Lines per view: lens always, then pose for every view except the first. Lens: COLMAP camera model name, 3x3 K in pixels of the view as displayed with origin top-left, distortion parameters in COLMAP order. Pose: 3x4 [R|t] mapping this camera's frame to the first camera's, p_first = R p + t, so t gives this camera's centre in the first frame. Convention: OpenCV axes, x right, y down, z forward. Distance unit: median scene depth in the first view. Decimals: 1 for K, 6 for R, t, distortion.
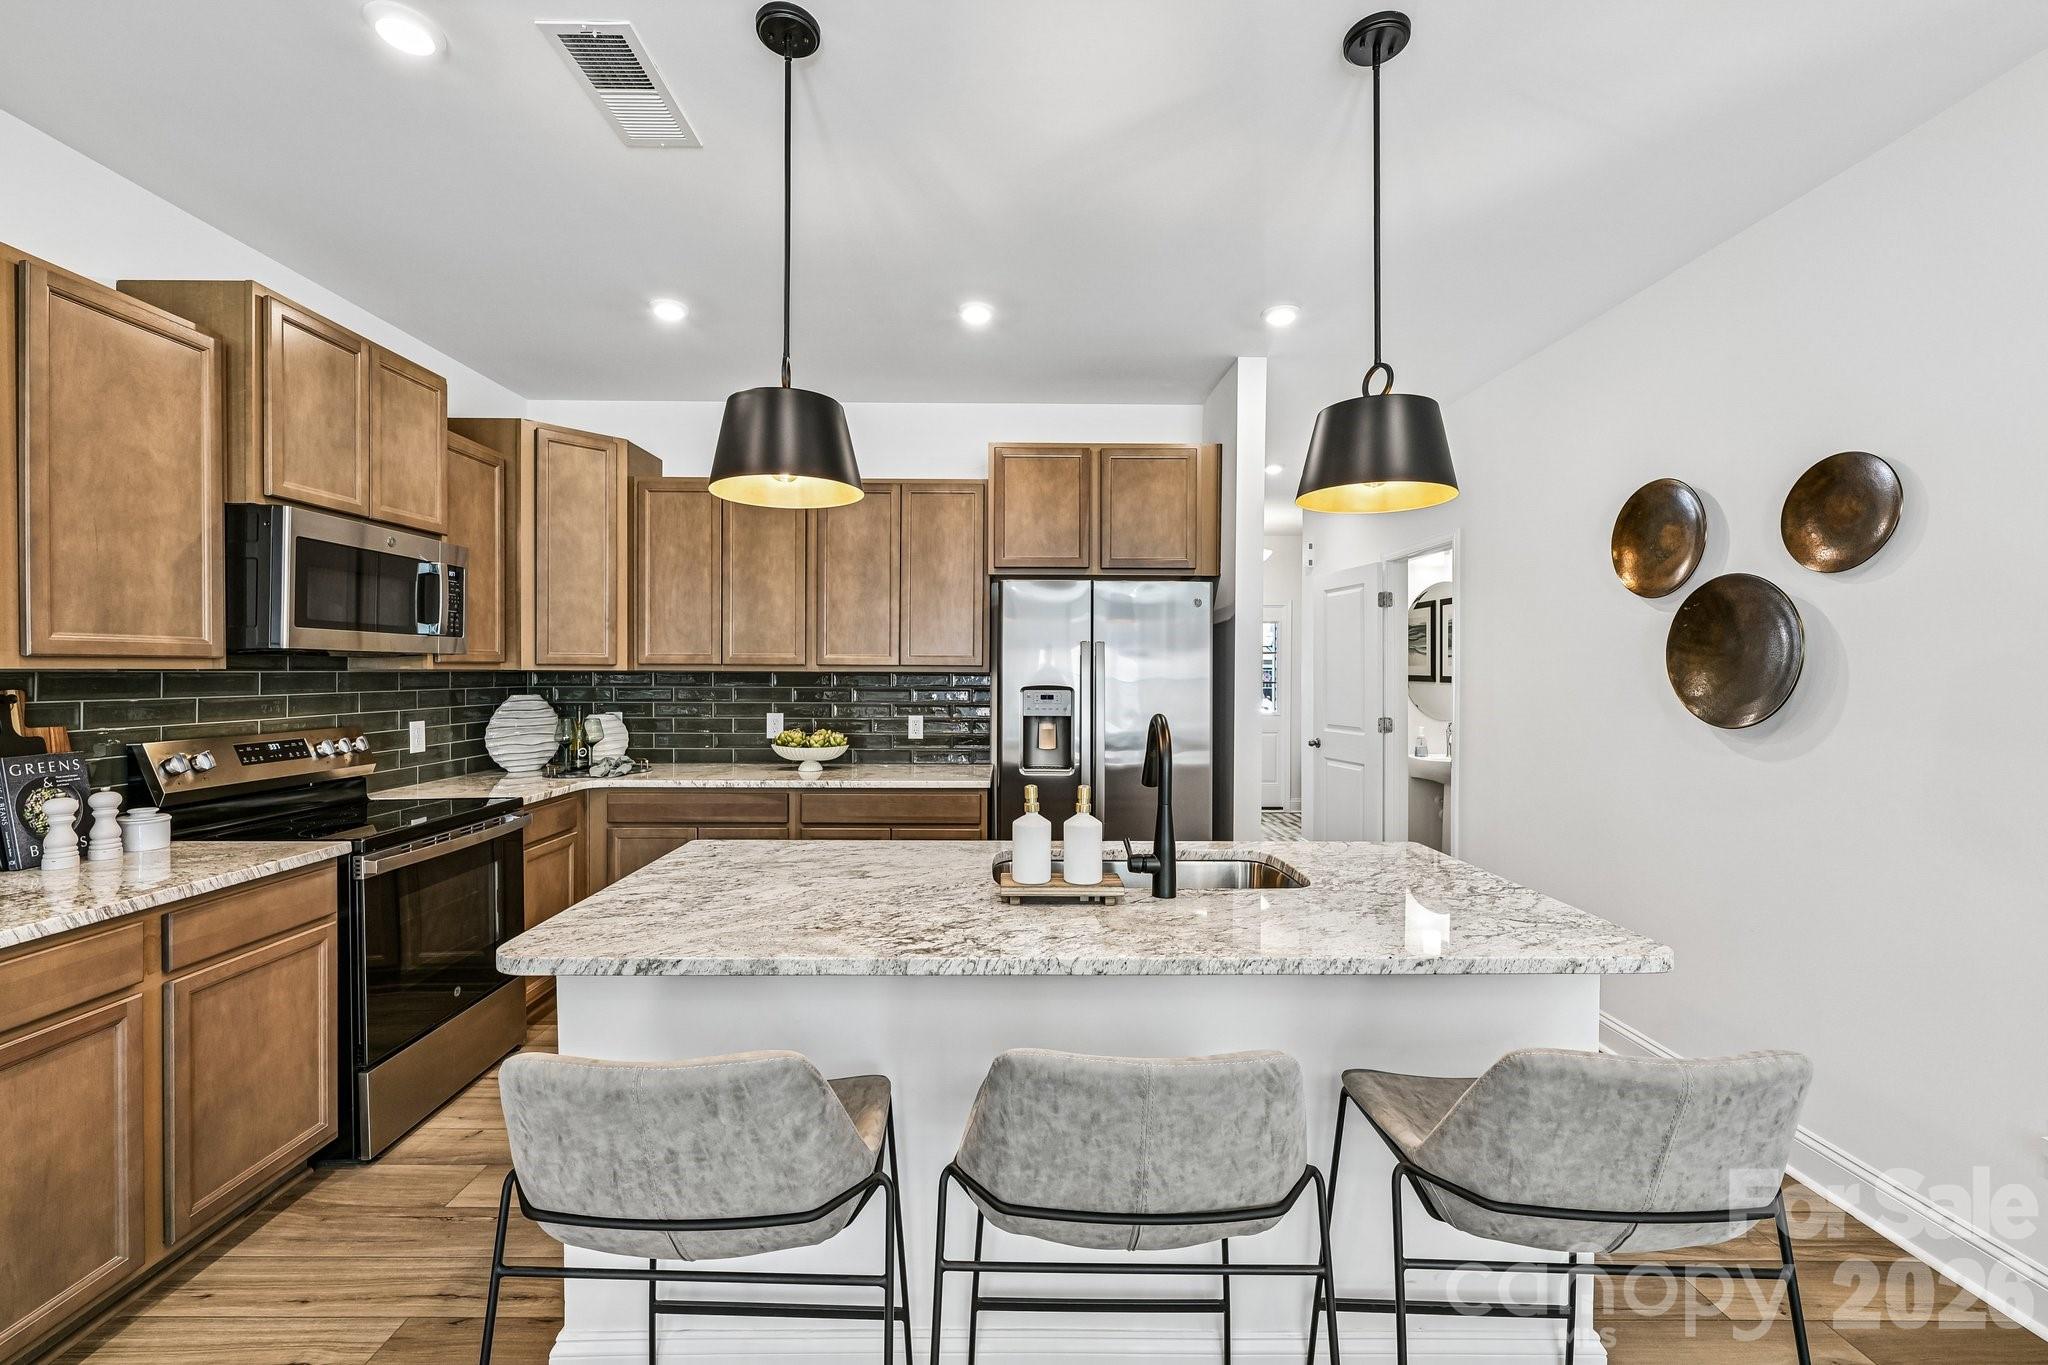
lens RADIAL K [[826.3, 0, 1008.6], [0, 826.3, 679.3], [0, 0, 1]] dist [-0.001513, 0.000310]
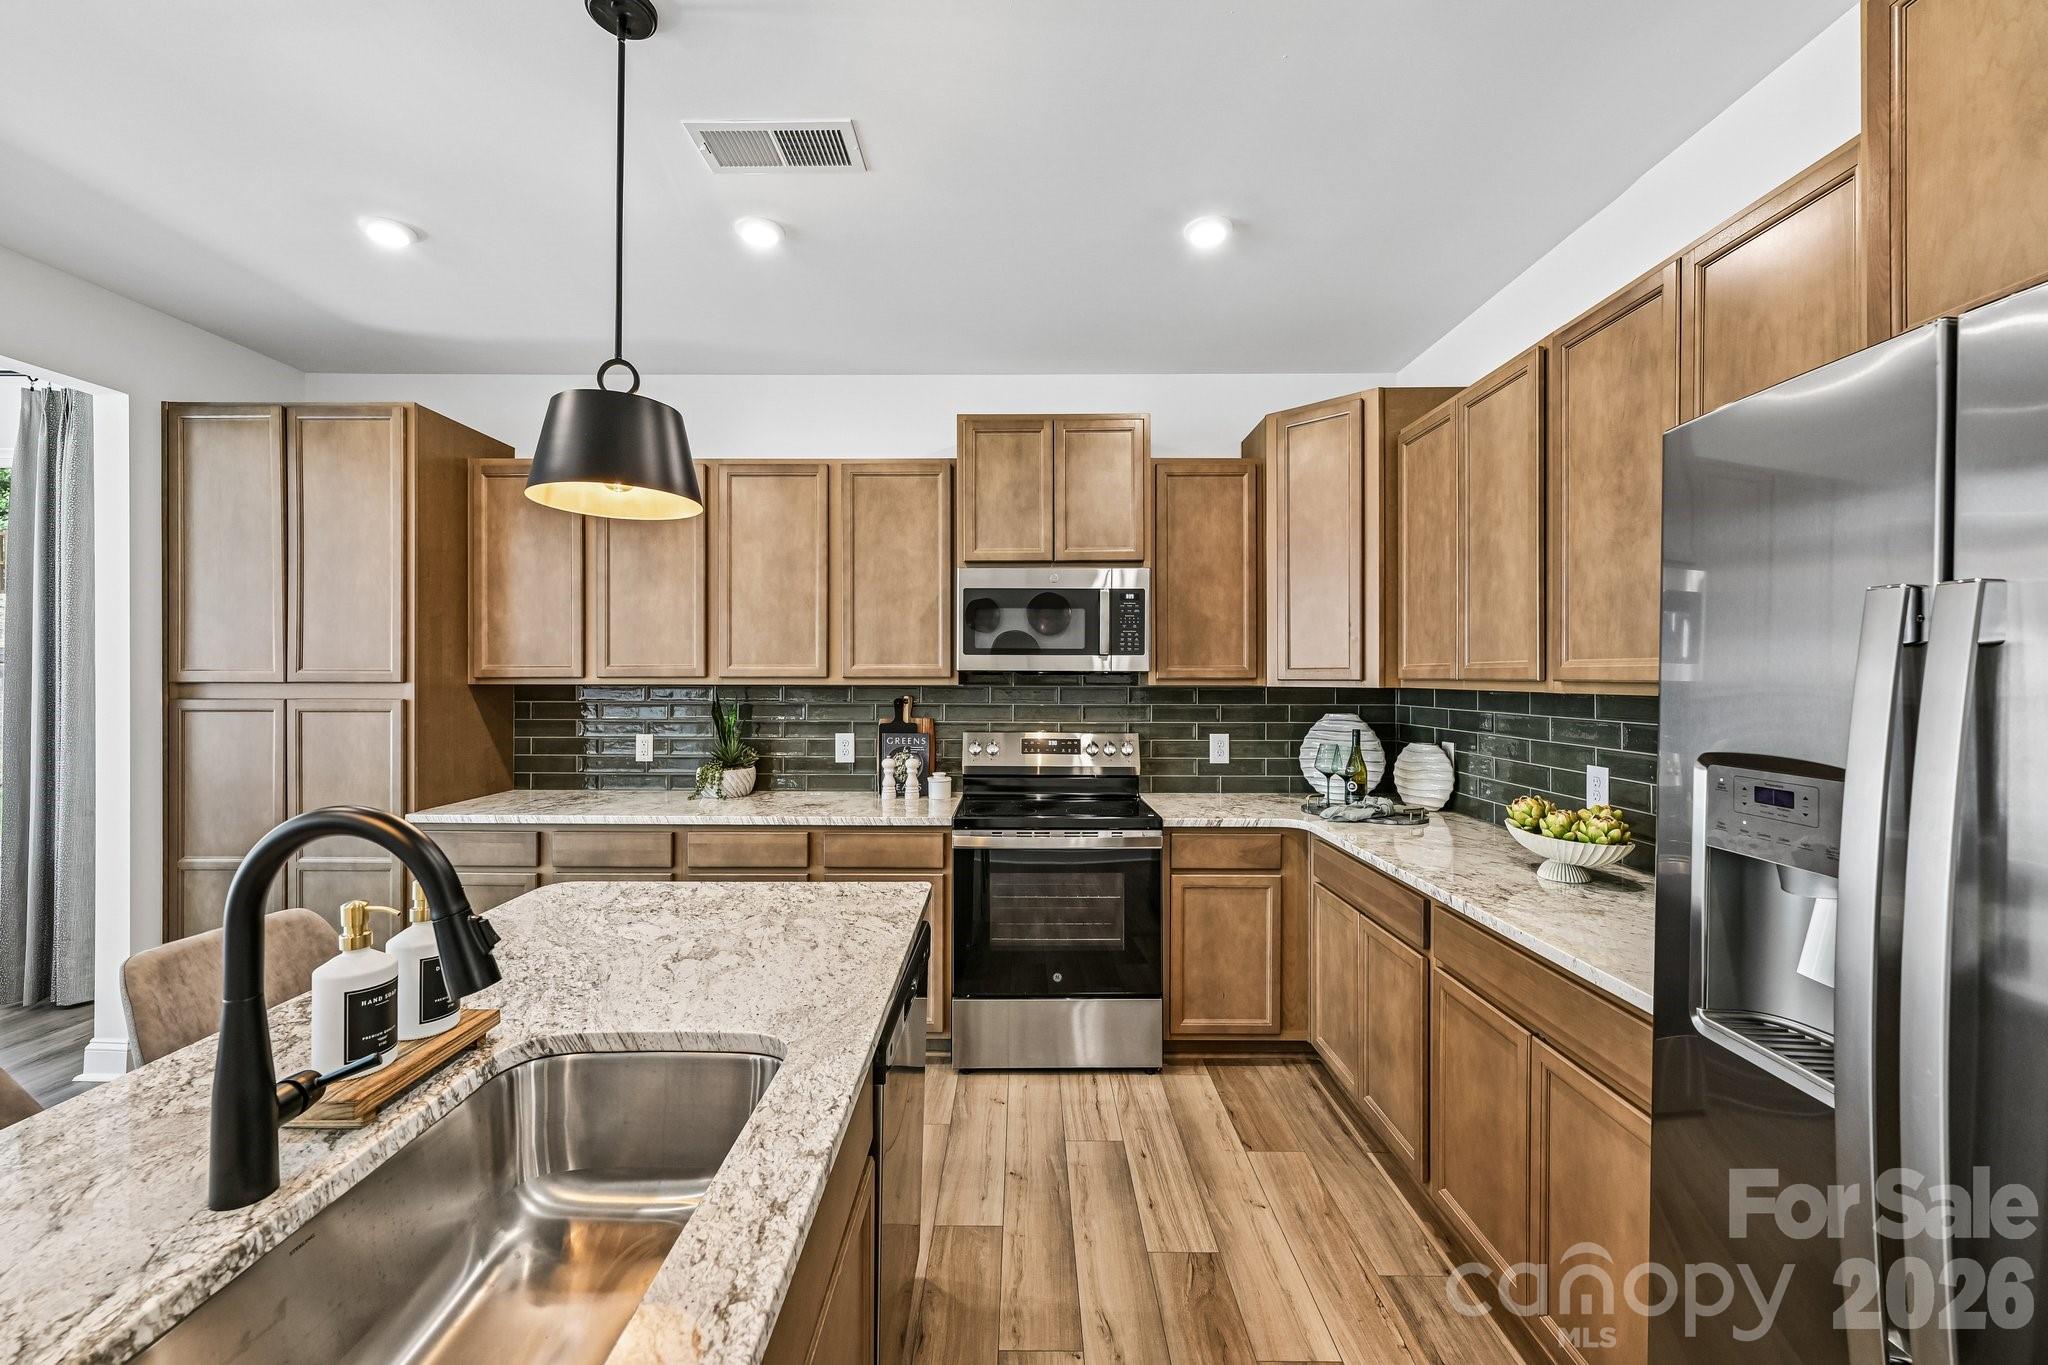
lens RADIAL K [[814.4, 0, 1025.8], [0, 814.4, 677.7], [0, 0, 1]] dist [-0.001944, -0.000209]
pose [[0.003014, -0.002359, -0.999993, 0.382711], [-0.012566, 0.999918, -0.002397, -0.018019], [0.999916, 0.012573, 0.002984, 0.857841]]
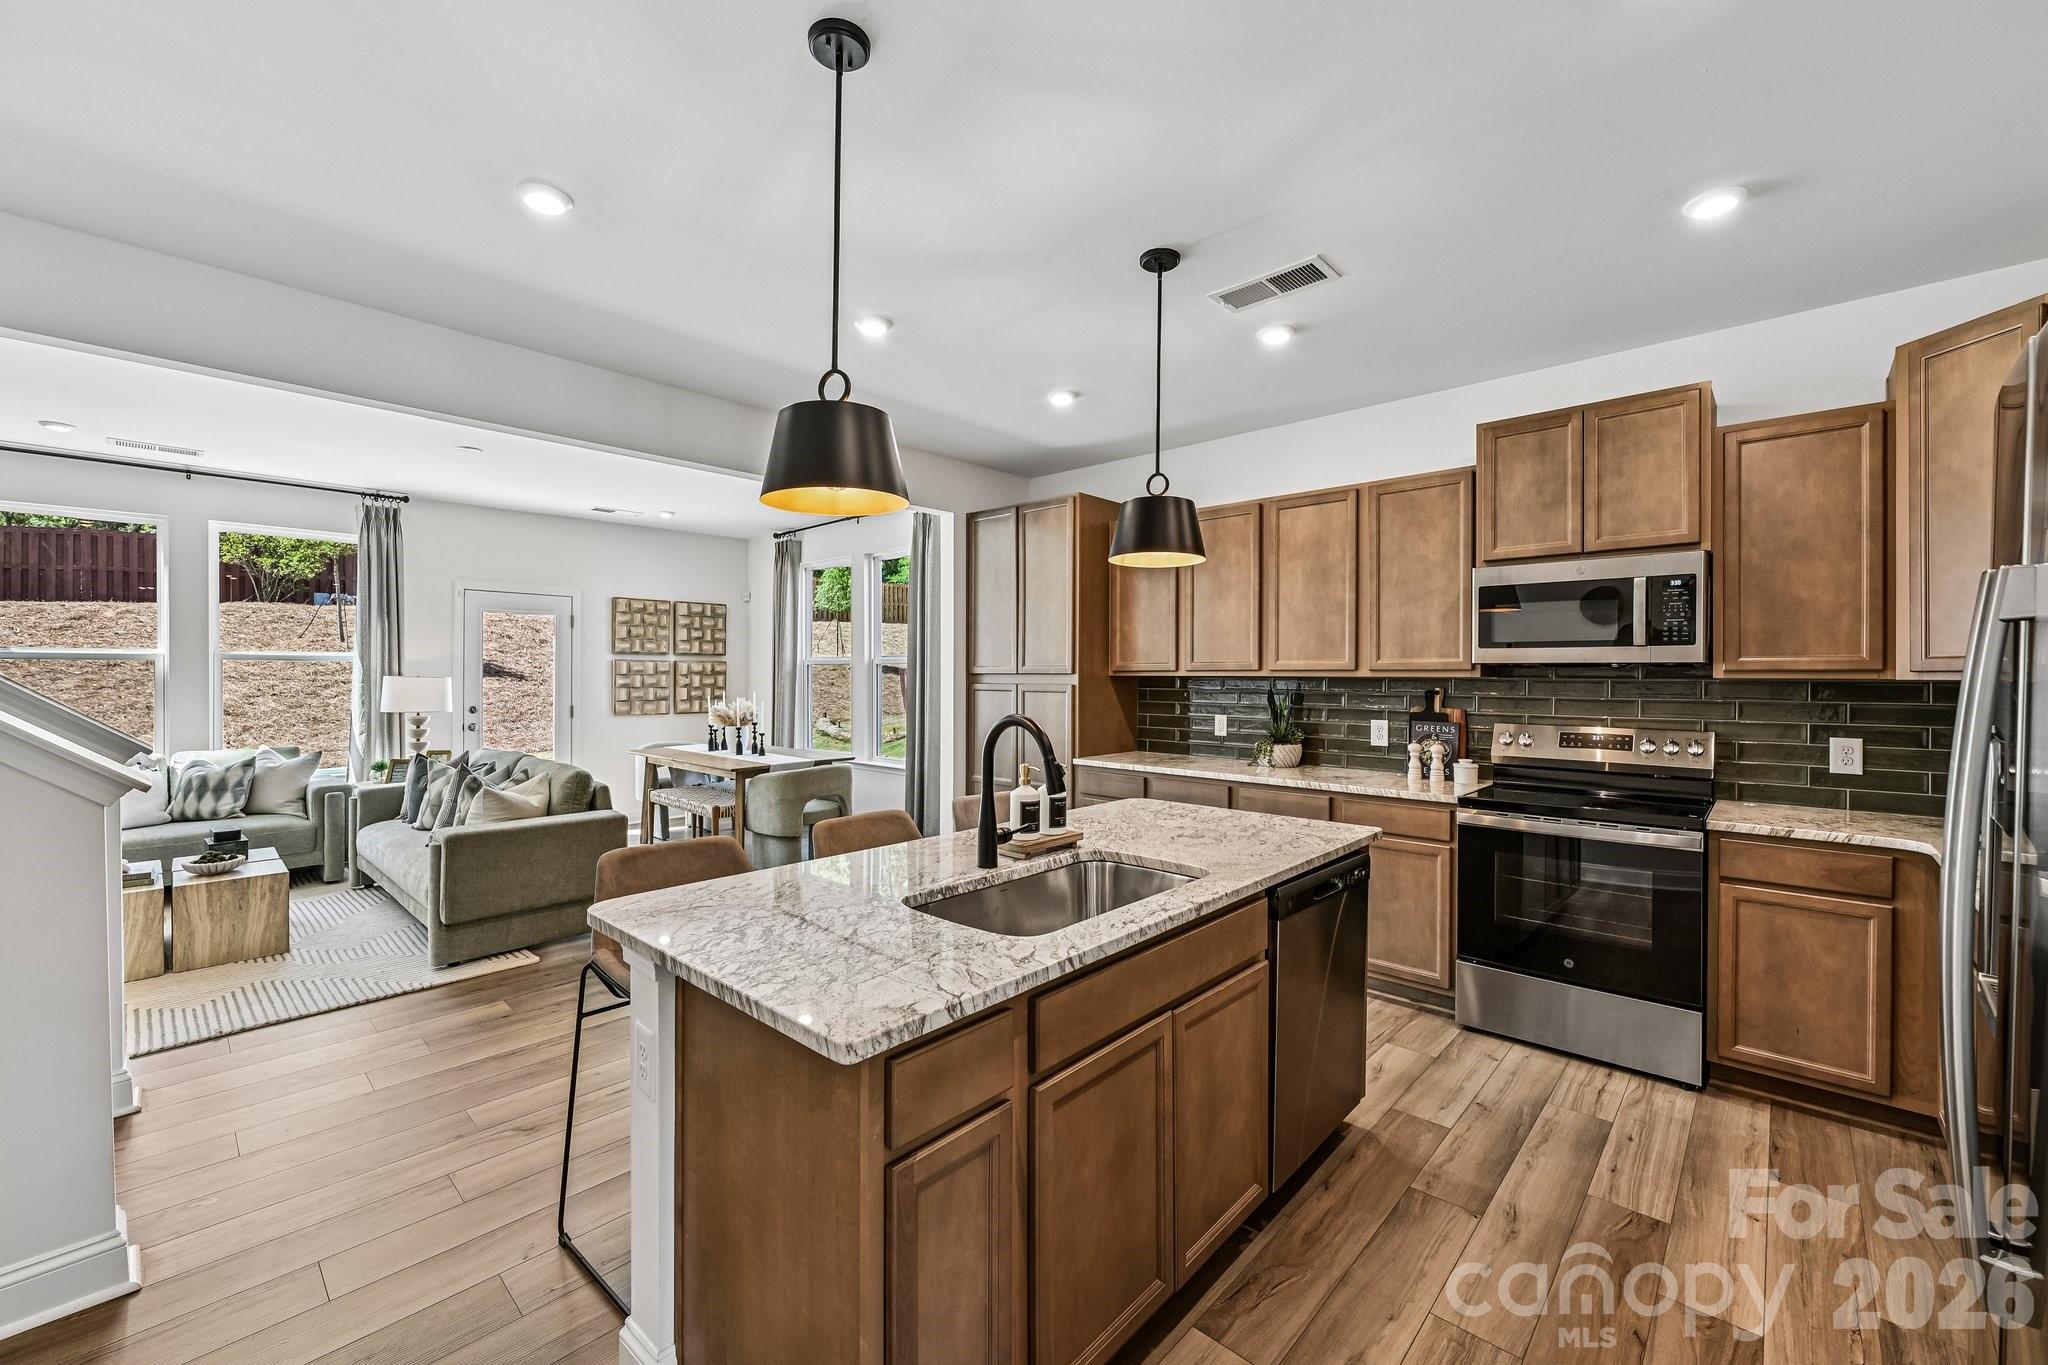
lens RADIAL K [[819.8, 0, 1009.1], [0, 819.8, 675.7], [0, 0, 1]] dist [-0.001525, 0.000391]
pose [[-0.688787, -0.005413, -0.724944, 0.605794], [-0.014249, 0.999880, 0.006072, -0.009080], [0.724824, 0.014512, -0.688781, 1.093026]]
